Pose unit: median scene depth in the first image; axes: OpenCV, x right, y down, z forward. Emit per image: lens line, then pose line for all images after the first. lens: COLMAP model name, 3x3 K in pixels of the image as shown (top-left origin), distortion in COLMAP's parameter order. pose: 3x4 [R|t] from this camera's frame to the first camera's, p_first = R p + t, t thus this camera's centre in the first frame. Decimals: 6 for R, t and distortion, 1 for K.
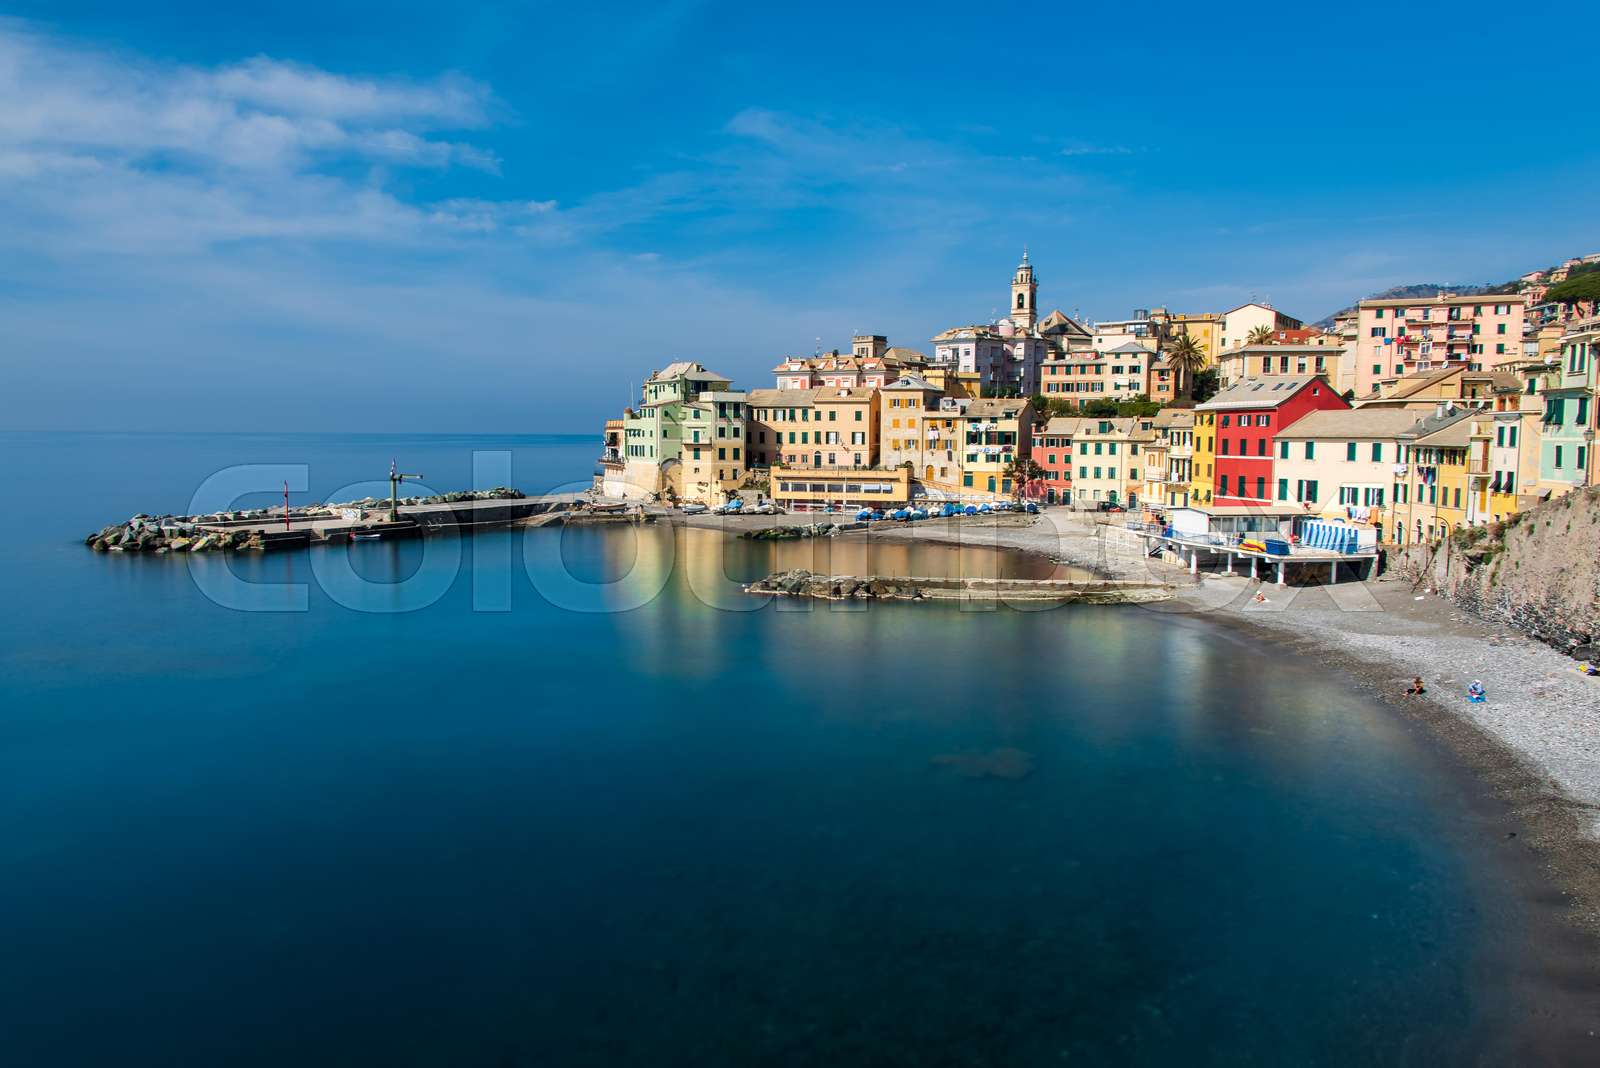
lens RADIAL K [[1238.1, 0, 800.0], [0, 1238.1, 534.0], [0, 0, 1]] dist [0.099937, -0.049650]
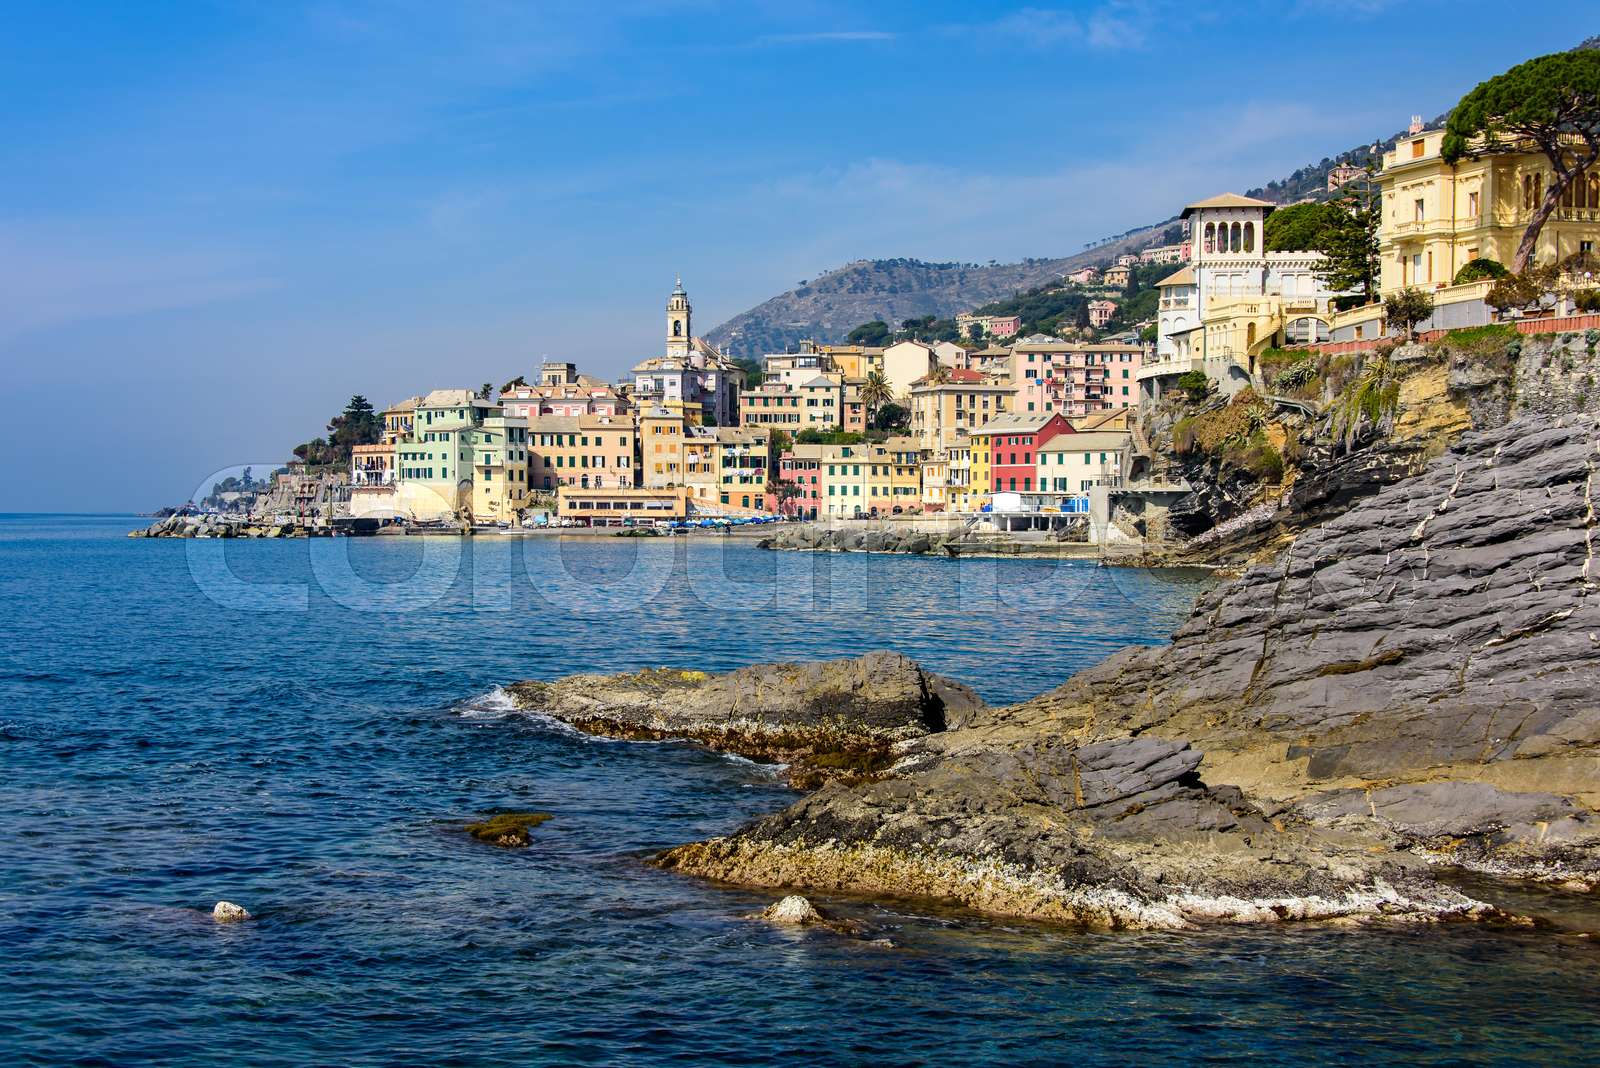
lens RADIAL K [[1462.4, 0, 800.0], [0, 1462.4, 534.0], [0, 0, 1]] dist [0.140324, -0.094895]
pose [[0.955255, -0.014205, 0.295443, -0.189287], [0.025415, 0.999094, -0.034139, 0.034333], [-0.294690, 0.040120, 0.954750, -0.277839]]
